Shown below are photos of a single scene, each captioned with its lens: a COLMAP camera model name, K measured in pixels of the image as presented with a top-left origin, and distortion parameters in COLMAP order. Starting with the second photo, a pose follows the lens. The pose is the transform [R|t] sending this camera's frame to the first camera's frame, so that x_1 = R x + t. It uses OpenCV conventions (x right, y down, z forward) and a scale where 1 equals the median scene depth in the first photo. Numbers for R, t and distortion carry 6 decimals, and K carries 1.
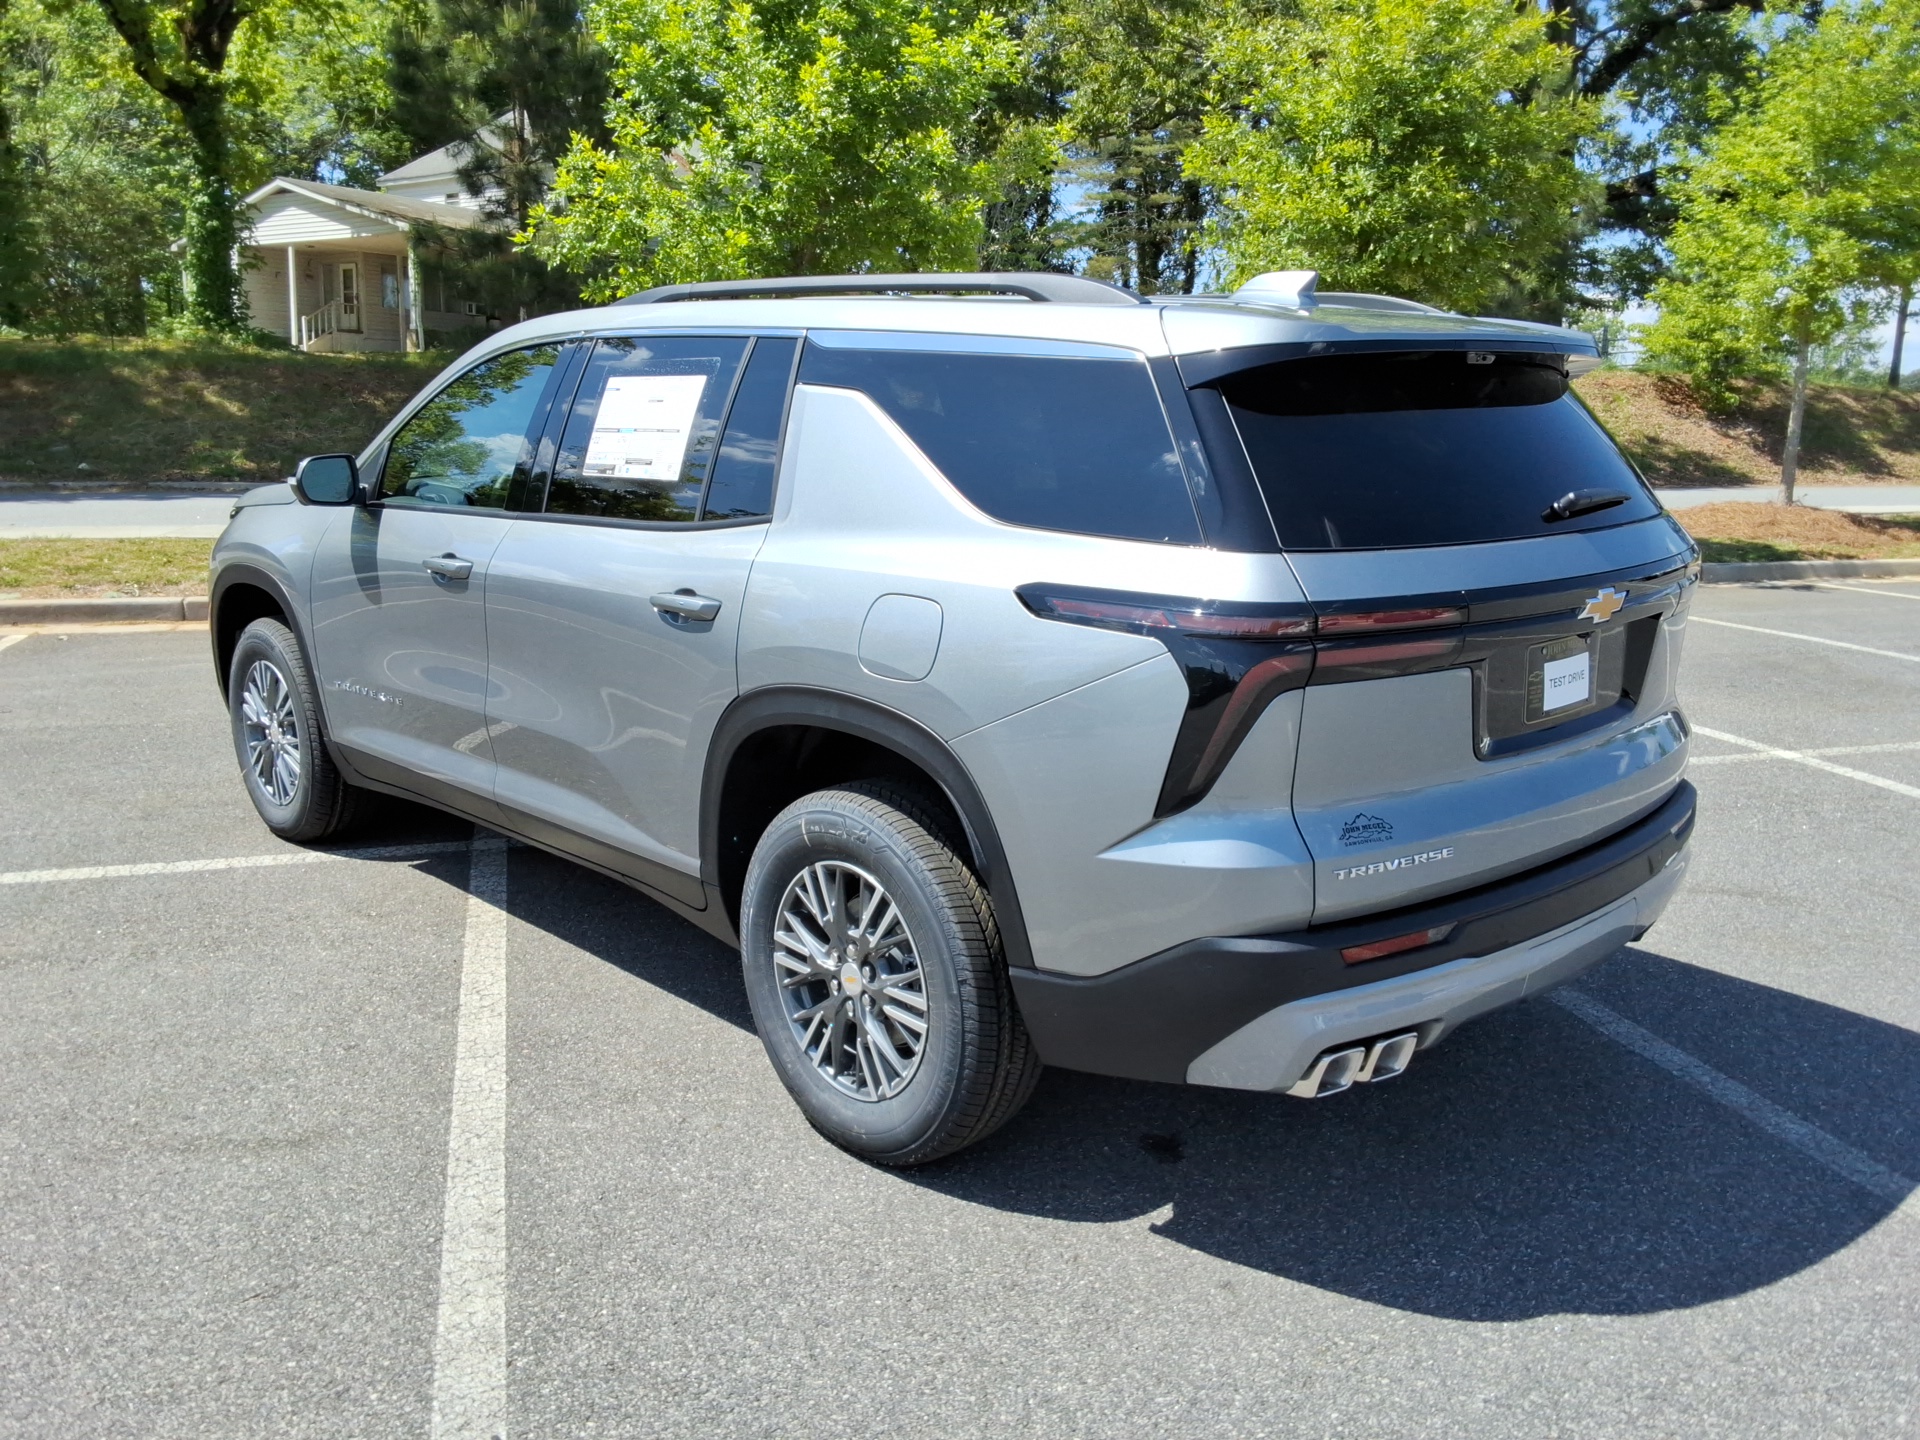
lens RADIAL K [[1557.6, 0, 987.9], [0, 1557.6, 731.6], [0, 0, 1]] dist [0.074360, -0.113079]
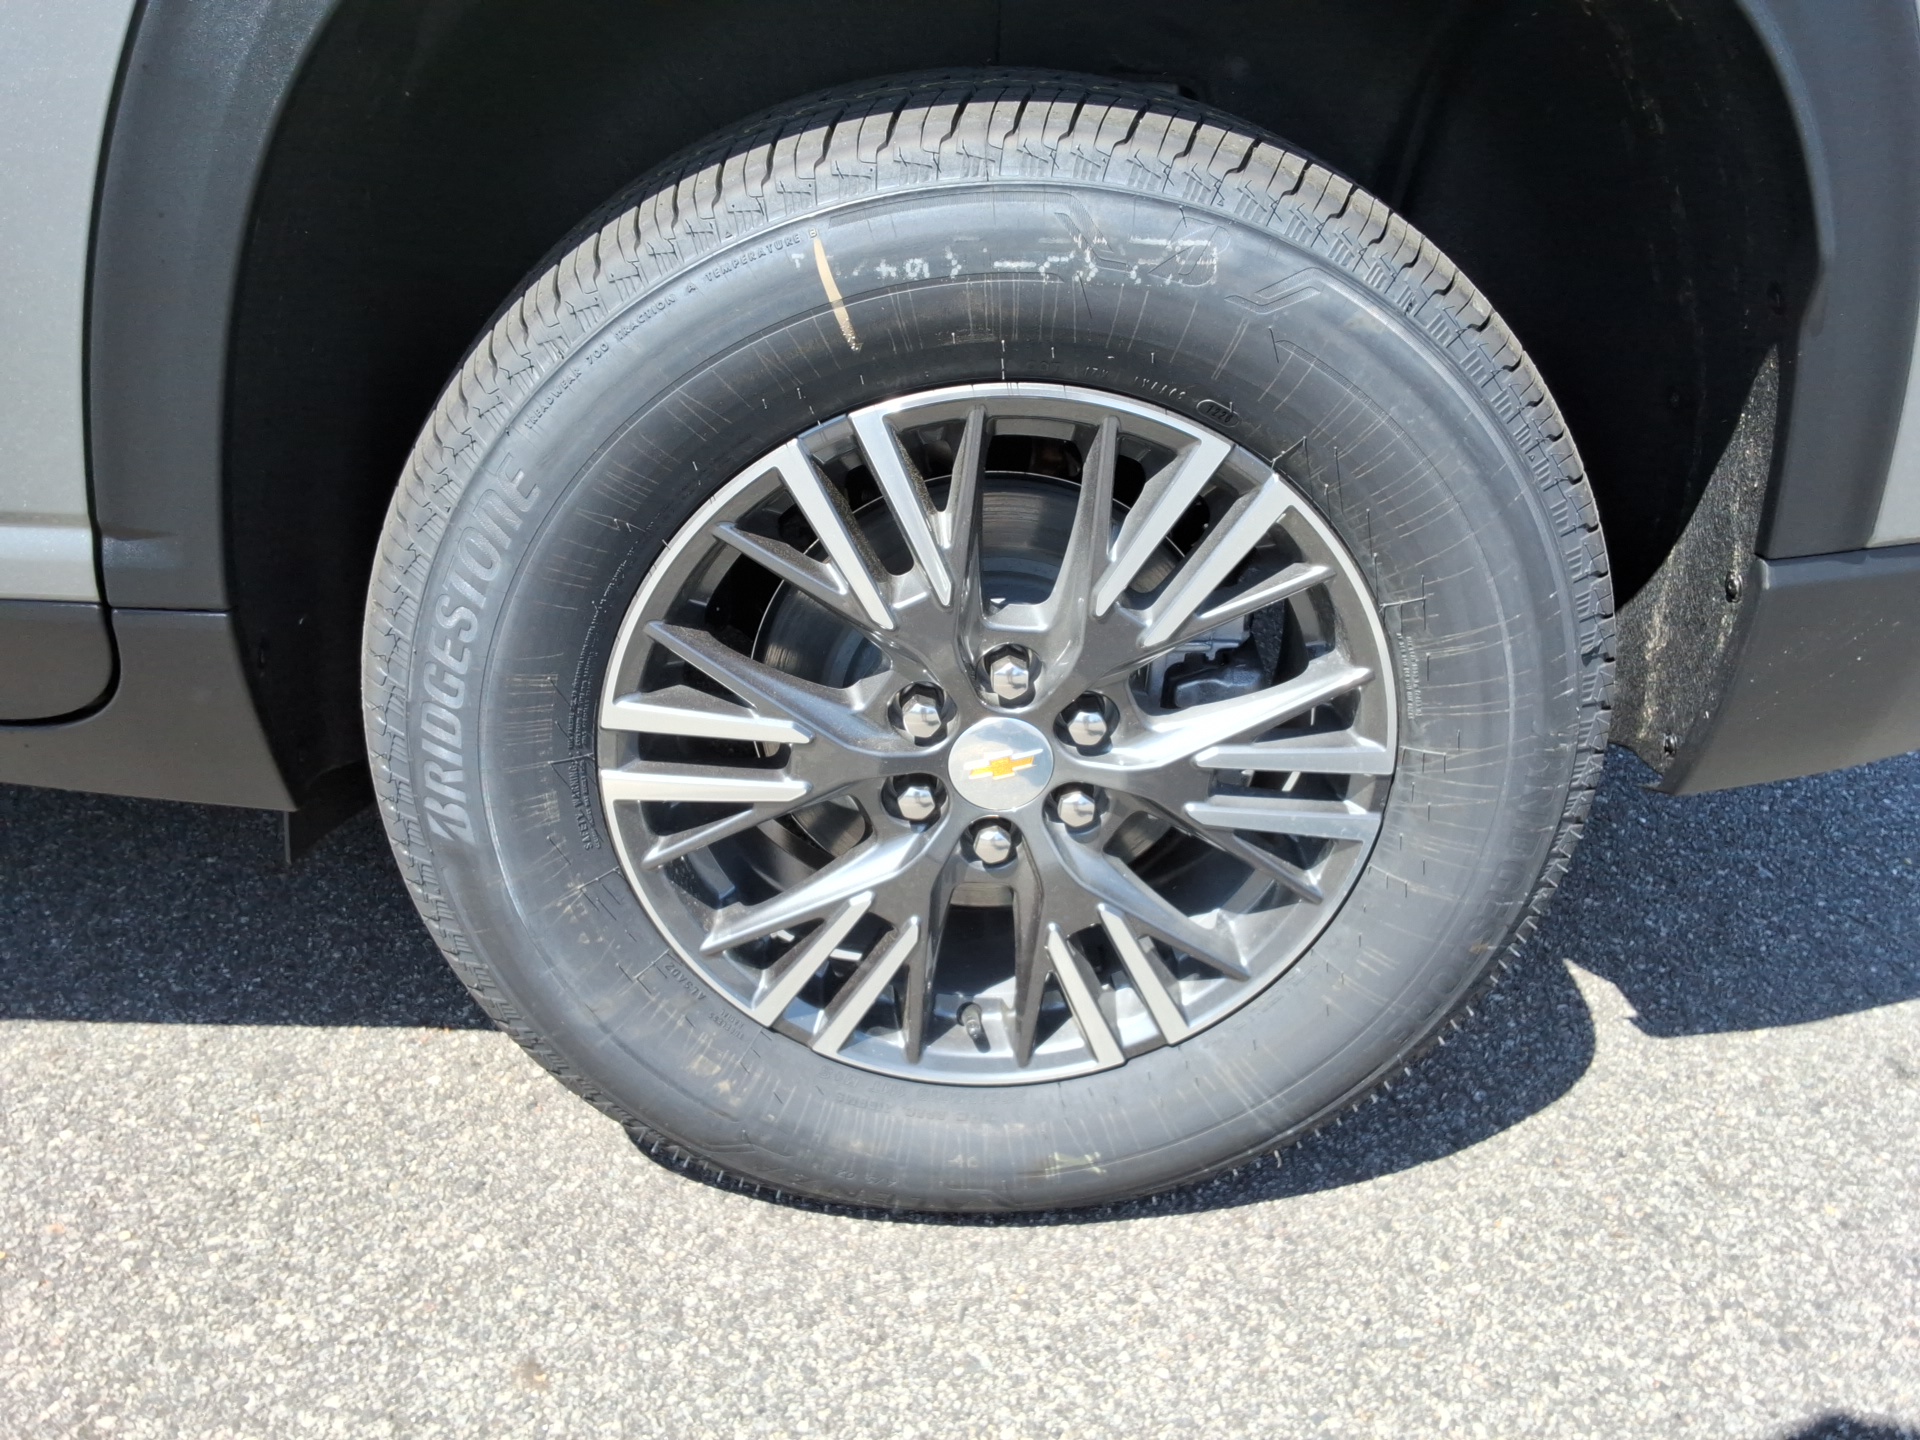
lens RADIAL K [[1557.6, 0, 960.3], [0, 1557.6, 729.0], [0, 0, 1]] dist [0.074360, -0.113079]
pose [[0.643413, -0.328087, 0.691649, -0.228218], [0.097540, 0.931275, 0.351017, 0.031580], [-0.759279, -0.158386, 0.631196, 0.608016]]
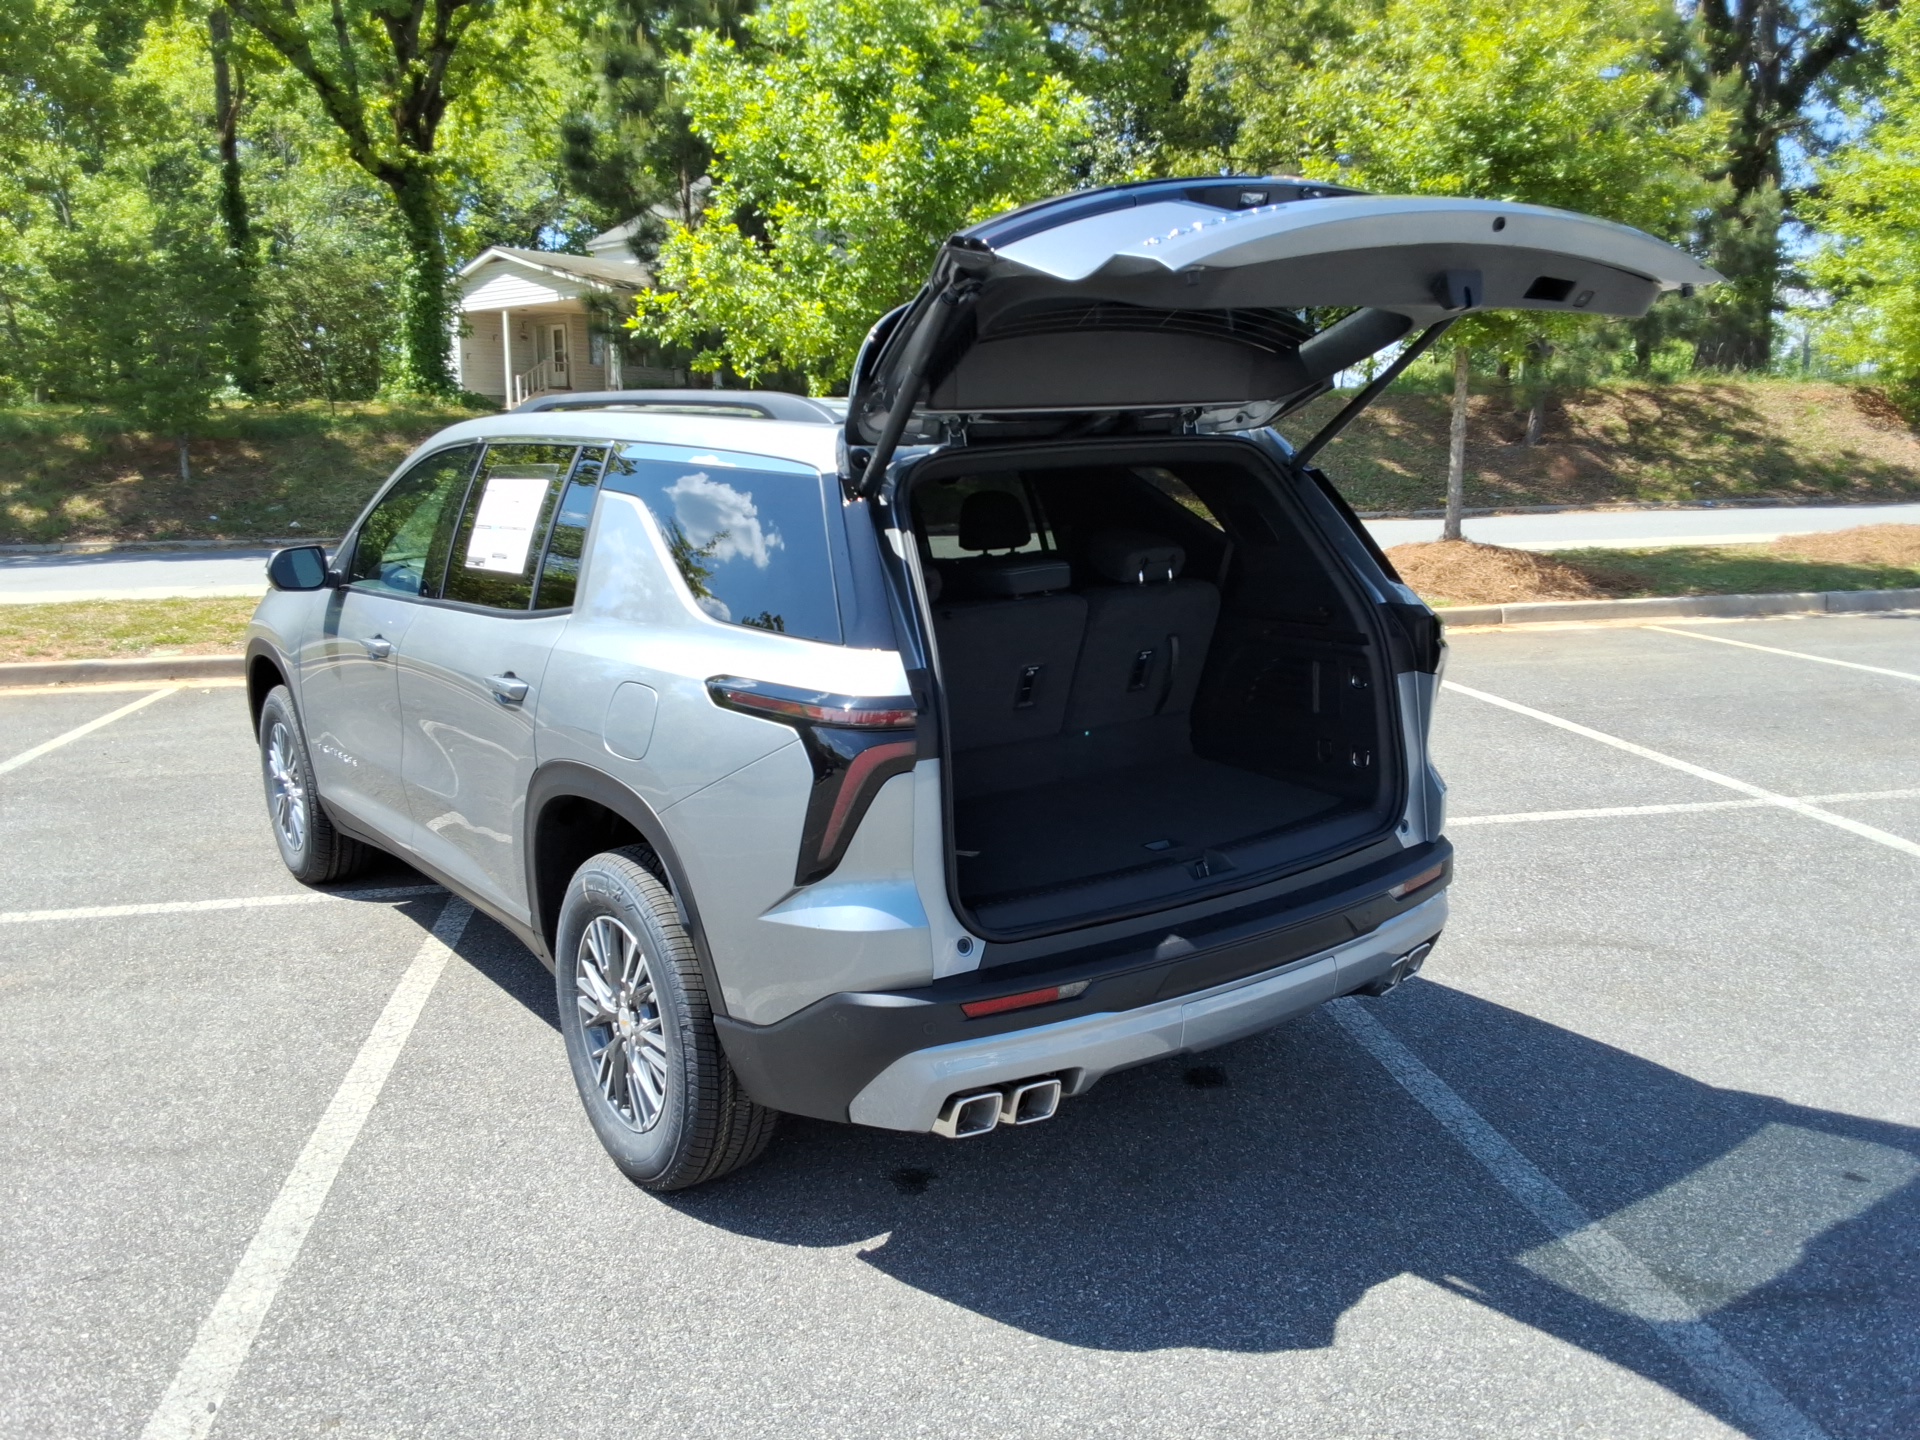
lens RADIAL K [[1557.6, 0, 981.6], [0, 1557.6, 726.5], [0, 0, 1]] dist [0.074360, -0.113079]
pose [[0.990520, -0.005713, -0.137248, 0.241212], [0.002849, 0.999774, -0.021056, -0.021528], [0.137337, 0.020465, 0.990313, -0.061934]]
